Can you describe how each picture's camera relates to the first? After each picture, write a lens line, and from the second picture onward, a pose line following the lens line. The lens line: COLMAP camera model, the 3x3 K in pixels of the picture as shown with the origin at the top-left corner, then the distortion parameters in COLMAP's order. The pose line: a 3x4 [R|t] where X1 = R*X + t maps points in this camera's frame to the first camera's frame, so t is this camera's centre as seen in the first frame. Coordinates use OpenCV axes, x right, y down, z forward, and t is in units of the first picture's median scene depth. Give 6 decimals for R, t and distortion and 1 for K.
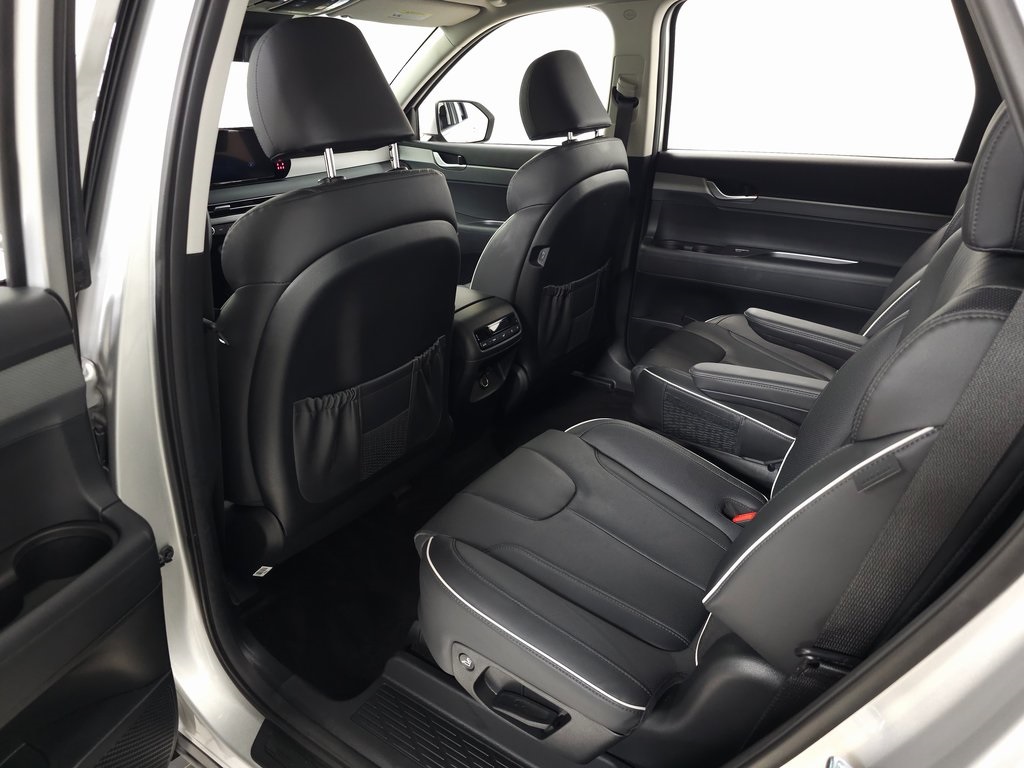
lens RADIAL K [[698.0, 0, 508.5], [0, 698.0, 378.9], [0, 0, 1]] dist [0.037642, -0.045995]
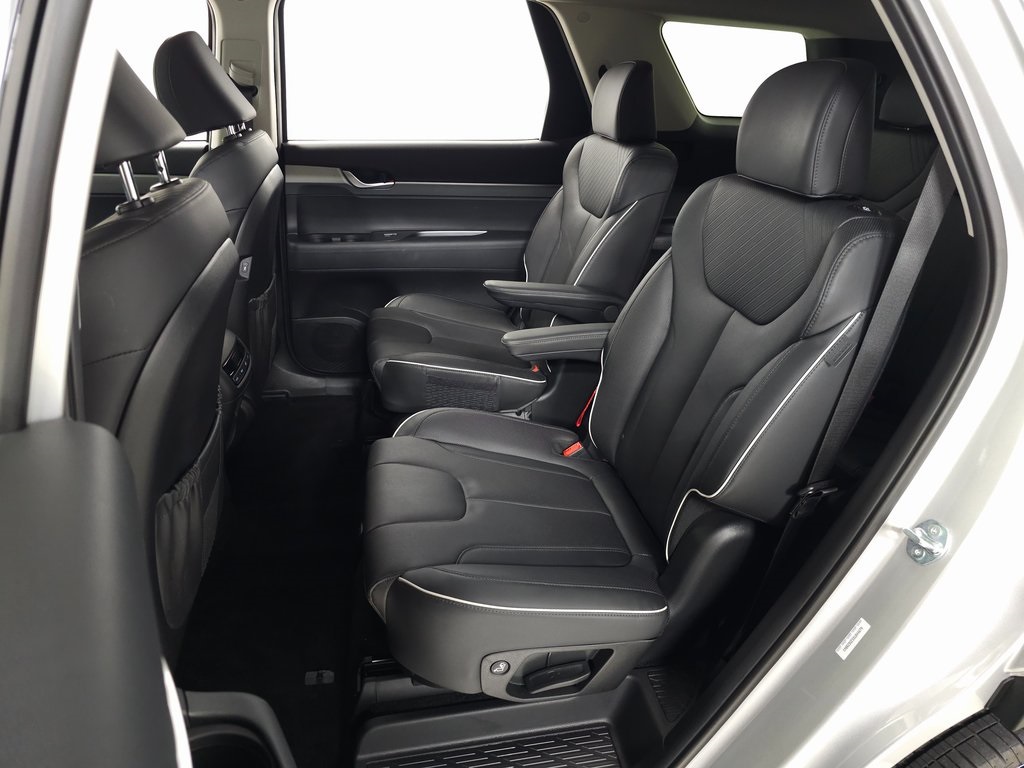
lens RADIAL K [[698.0, 0, 511.9], [0, 698.0, 393.7], [0, 0, 1]] dist [0.037642, -0.045995]
pose [[0.696441, -0.281328, 0.660171, -0.309938], [0.256930, 0.956720, 0.136654, -0.052073], [-0.670043, 0.074447, 0.738580, 0.118133]]
